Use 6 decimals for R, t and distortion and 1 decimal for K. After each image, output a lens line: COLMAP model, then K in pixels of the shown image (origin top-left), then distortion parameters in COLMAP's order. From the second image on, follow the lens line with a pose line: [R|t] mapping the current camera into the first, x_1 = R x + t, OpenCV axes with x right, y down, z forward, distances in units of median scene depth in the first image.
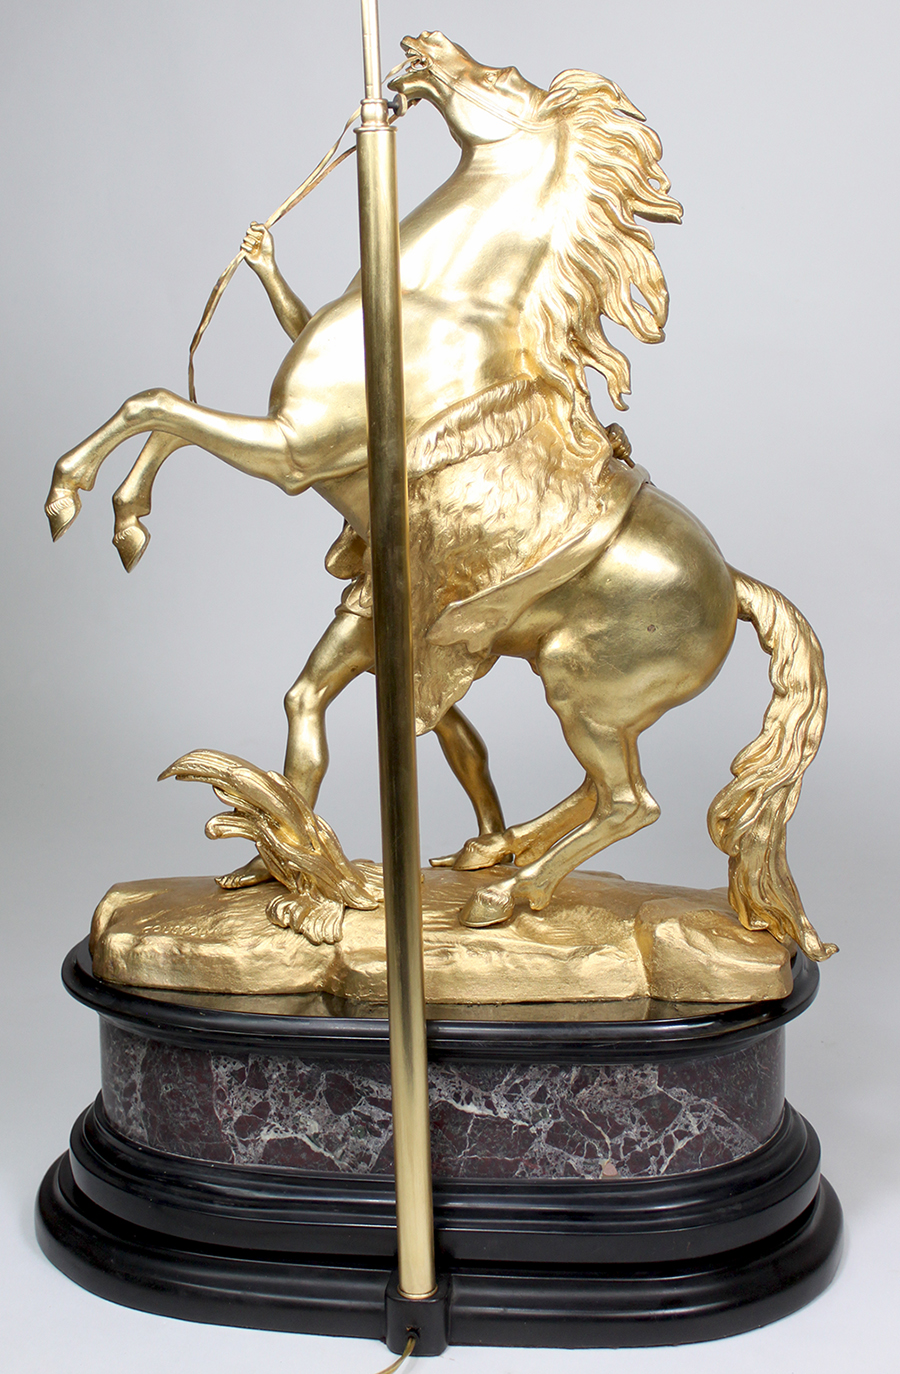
lens RADIAL K [[1806.8, 0, 449.0], [0, 1806.8, 685.8], [0, 0, 1]] dist [-0.099907, 0.000000]
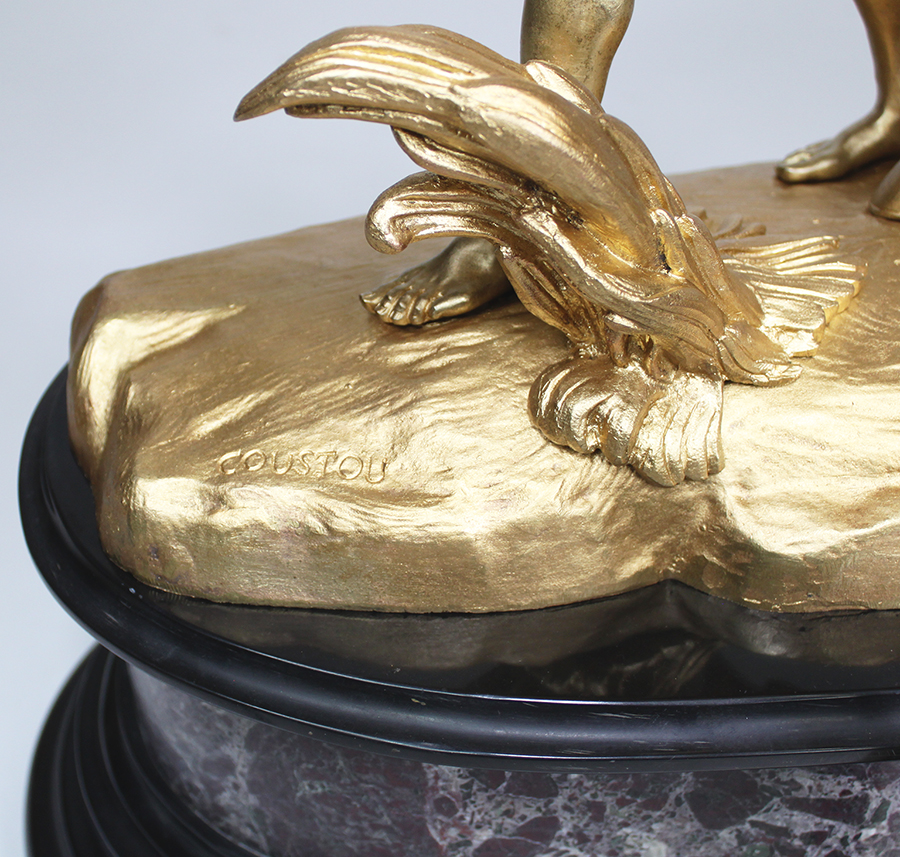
lens RADIAL K [[1622.2, 0, 451.1], [0, 1622.2, 427.7], [0, 0, 1]] dist [-0.041915, 0.000000]
pose [[0.993316, -0.084963, 0.078137, -0.149171], [0.043963, 0.904364, 0.424491, -0.026245], [-0.106730, -0.418218, 0.902054, 0.679896]]
